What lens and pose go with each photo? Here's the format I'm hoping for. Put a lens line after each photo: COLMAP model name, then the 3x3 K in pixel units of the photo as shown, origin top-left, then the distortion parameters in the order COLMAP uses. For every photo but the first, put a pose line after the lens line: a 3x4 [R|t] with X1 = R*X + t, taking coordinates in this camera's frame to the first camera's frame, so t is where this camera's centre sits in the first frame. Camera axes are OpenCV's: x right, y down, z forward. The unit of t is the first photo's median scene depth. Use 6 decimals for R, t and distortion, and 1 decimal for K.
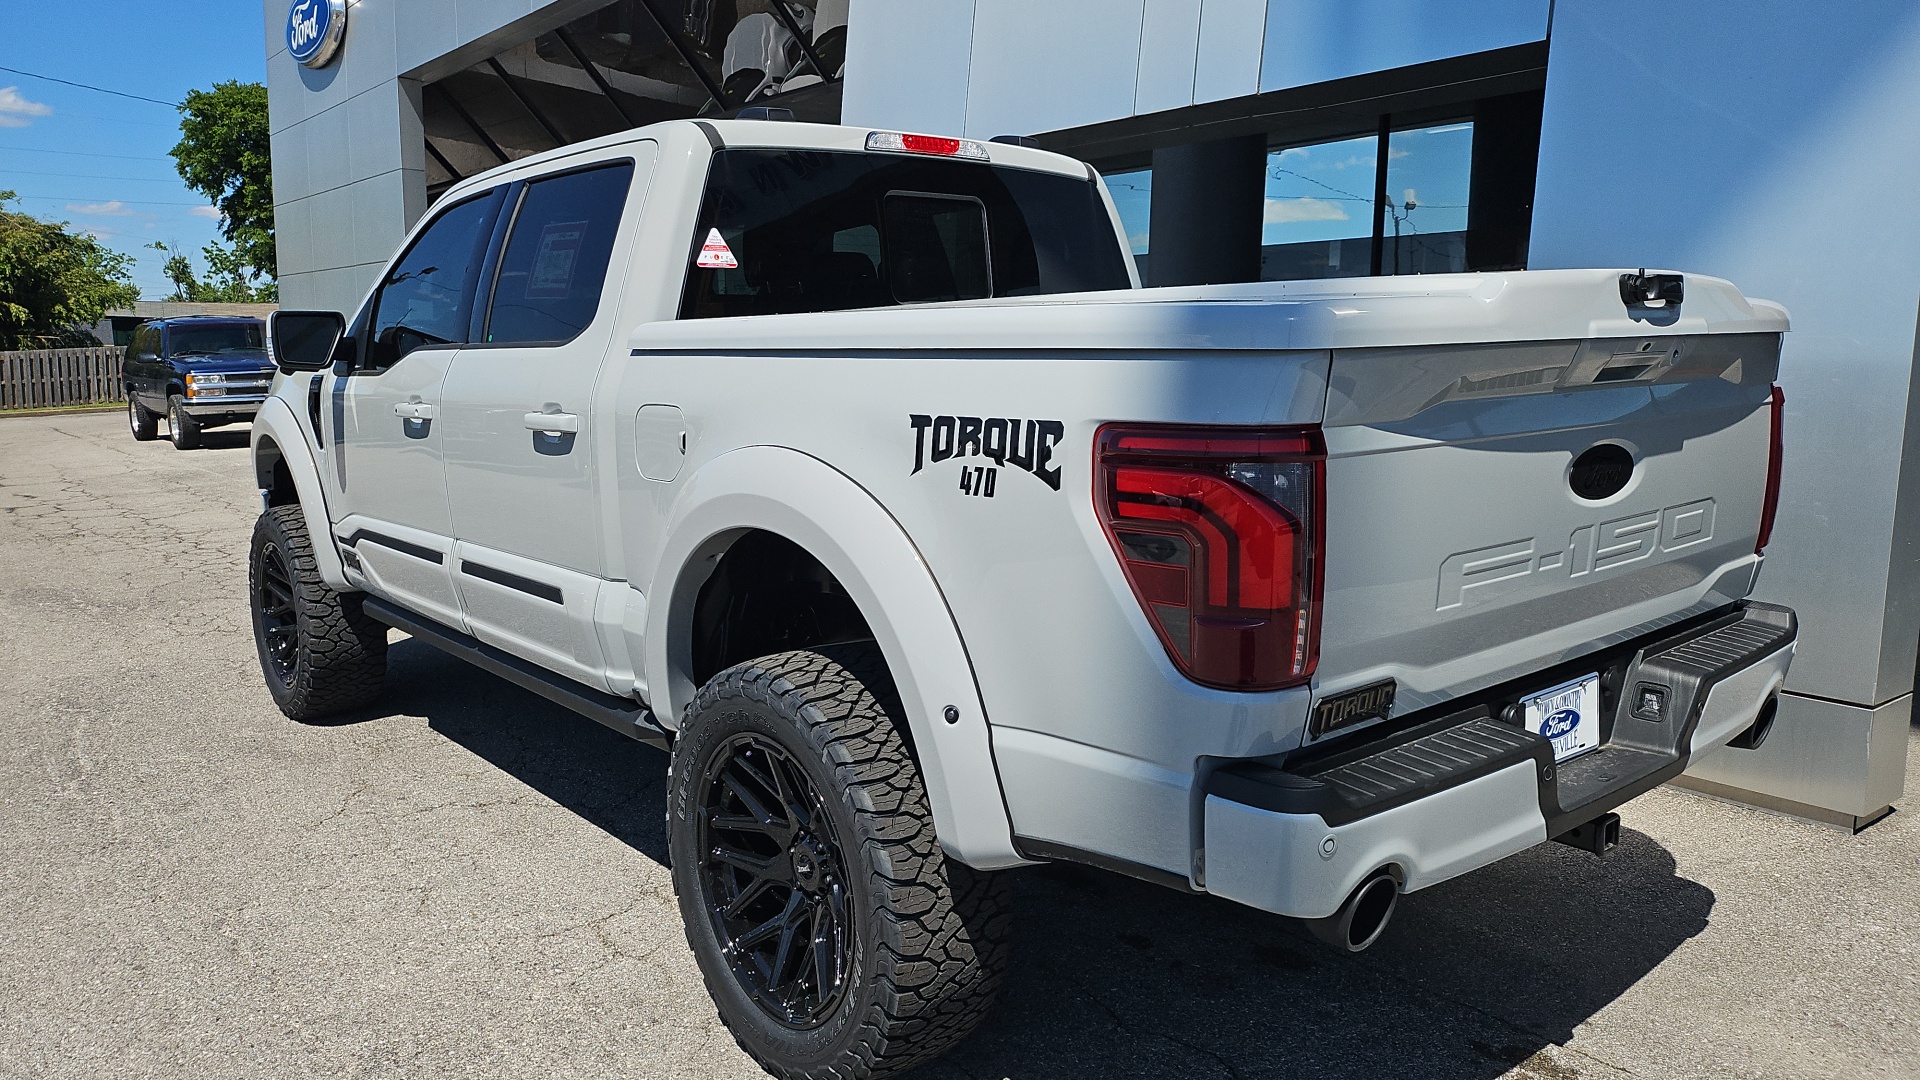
lens RADIAL K [[1365.9, 0, 951.9], [0, 1365.9, 555.3], [0, 0, 1]] dist [0.042015, -0.038620]
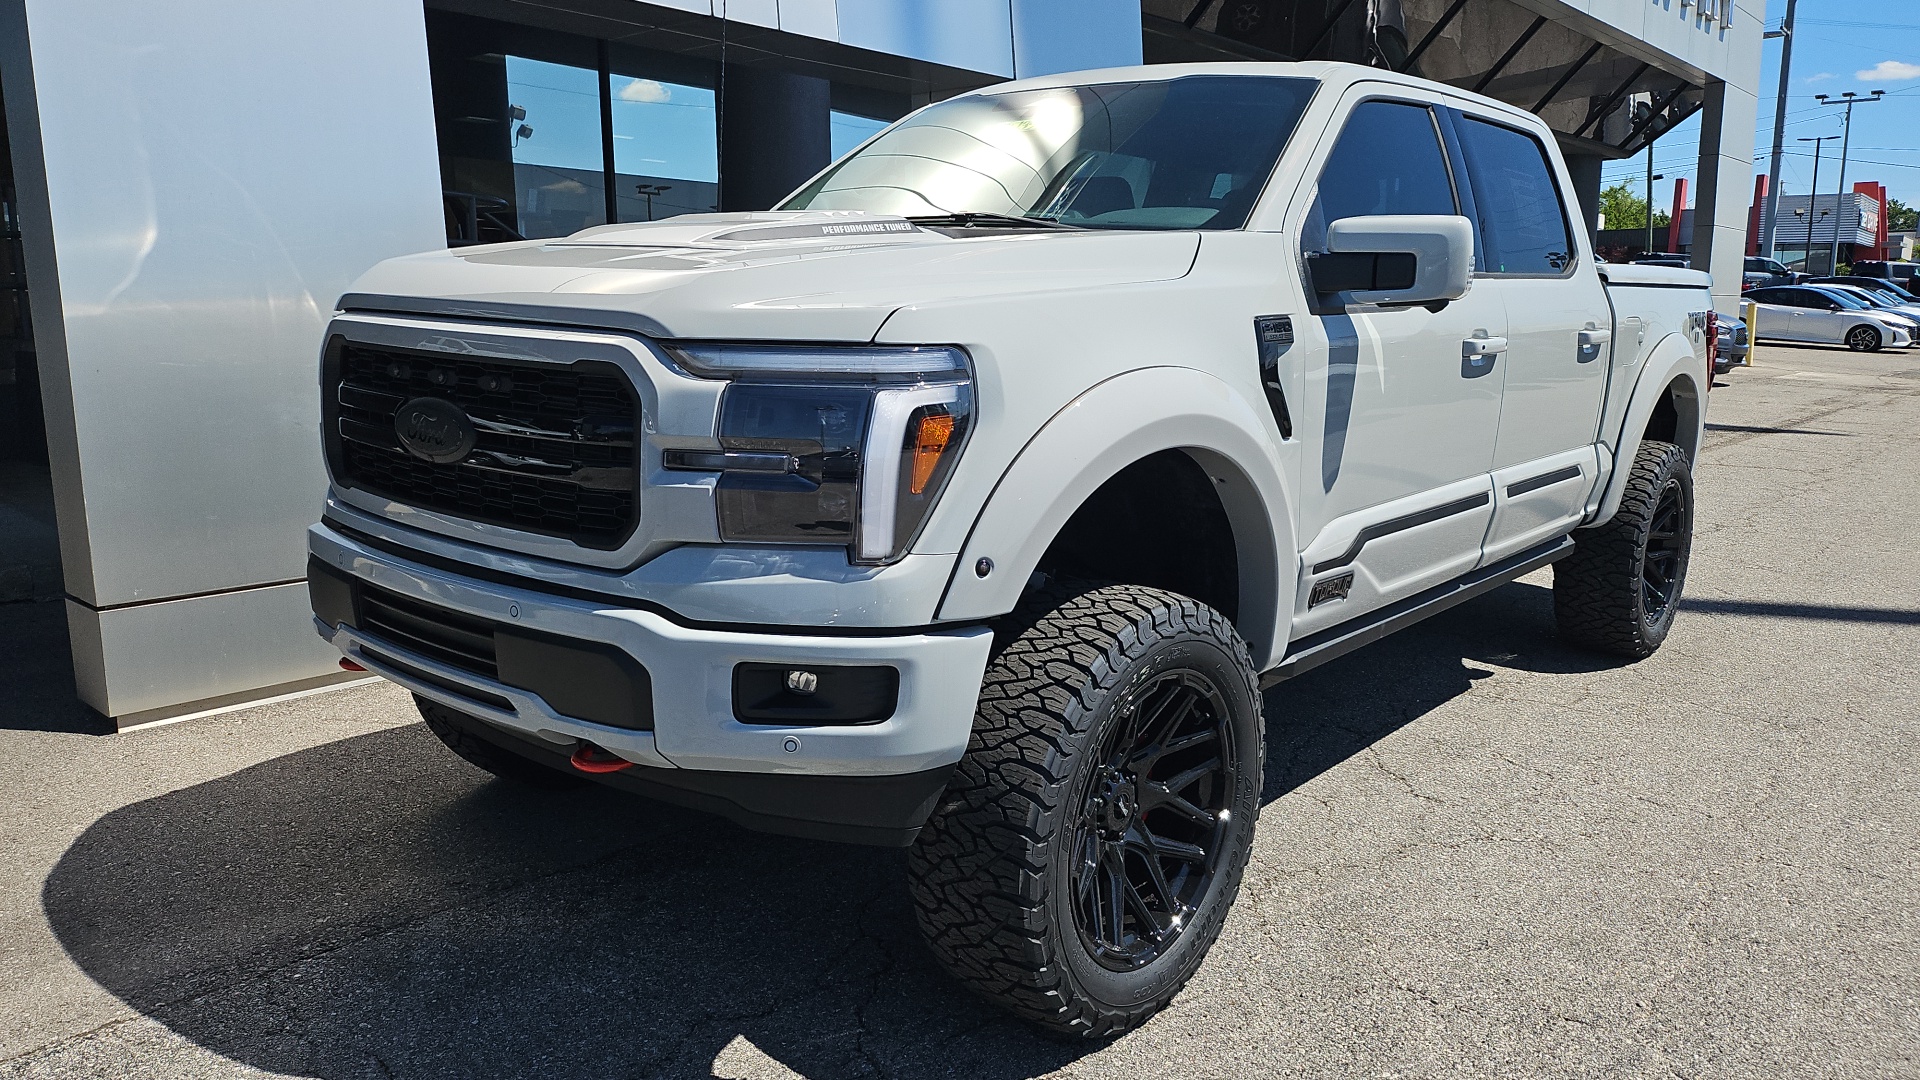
lens RADIAL K [[1365.9, 0, 945.4], [0, 1365.9, 524.1], [0, 0, 1]] dist [0.042015, -0.038620]
pose [[-0.184347, -0.160650, 0.969643, -0.844802], [0.138269, 0.972501, 0.187411, -0.144485], [-0.973087, 0.168620, -0.157065, 1.041237]]
